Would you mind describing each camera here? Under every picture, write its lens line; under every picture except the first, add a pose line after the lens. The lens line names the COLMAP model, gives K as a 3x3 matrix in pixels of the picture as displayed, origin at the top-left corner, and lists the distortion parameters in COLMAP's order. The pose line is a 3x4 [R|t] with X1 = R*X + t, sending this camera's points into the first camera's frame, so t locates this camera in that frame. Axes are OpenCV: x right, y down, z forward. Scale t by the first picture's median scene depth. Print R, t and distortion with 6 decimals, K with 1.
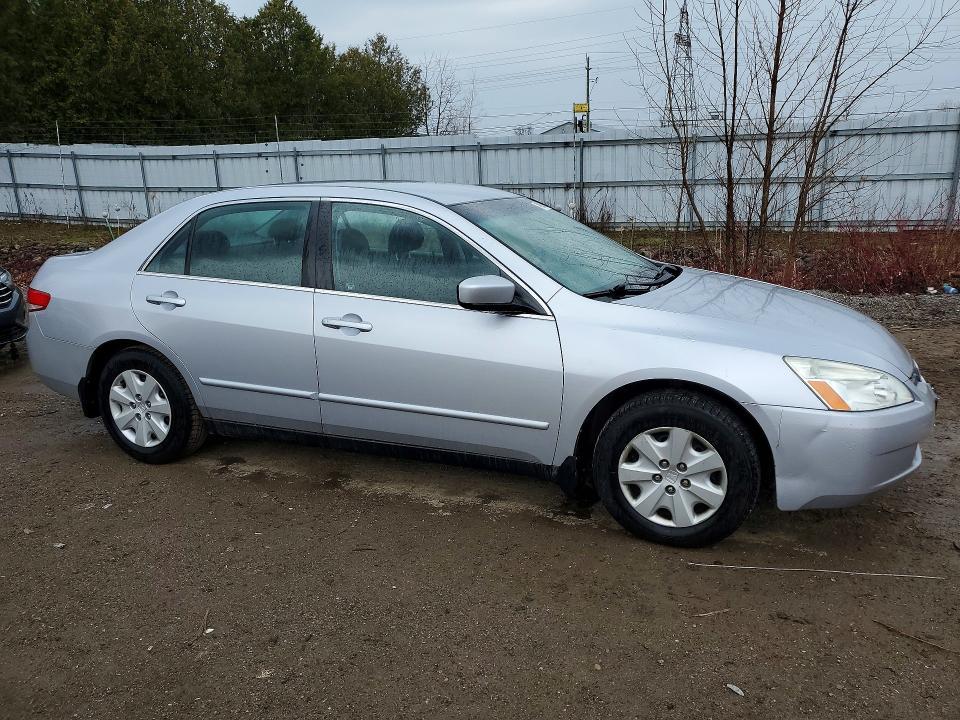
lens RADIAL K [[707.2, 0, 491.2], [0, 707.2, 358.3], [0, 0, 1]] dist [0.048489, -0.015975]
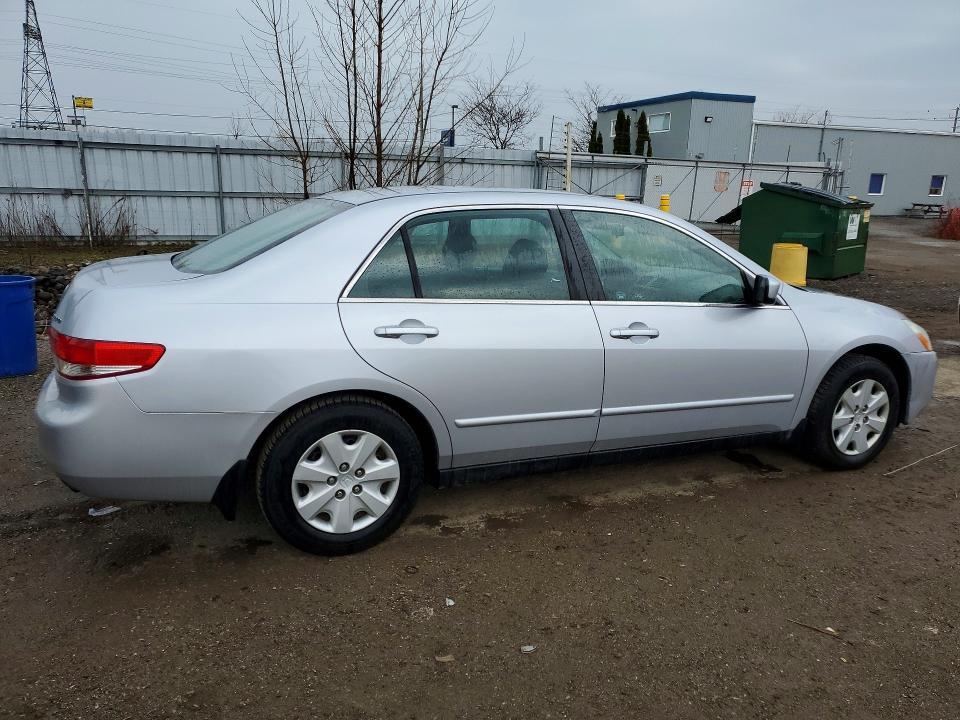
lens RADIAL K [[707.2, 0, 485.9], [0, 707.2, 356.0], [0, 0, 1]] dist [0.048489, -0.015975]
pose [[0.737793, -0.121276, 0.664043, -0.896579], [0.136038, 0.990258, 0.029706, -0.065127], [-0.661177, 0.068418, 0.747104, 0.351969]]
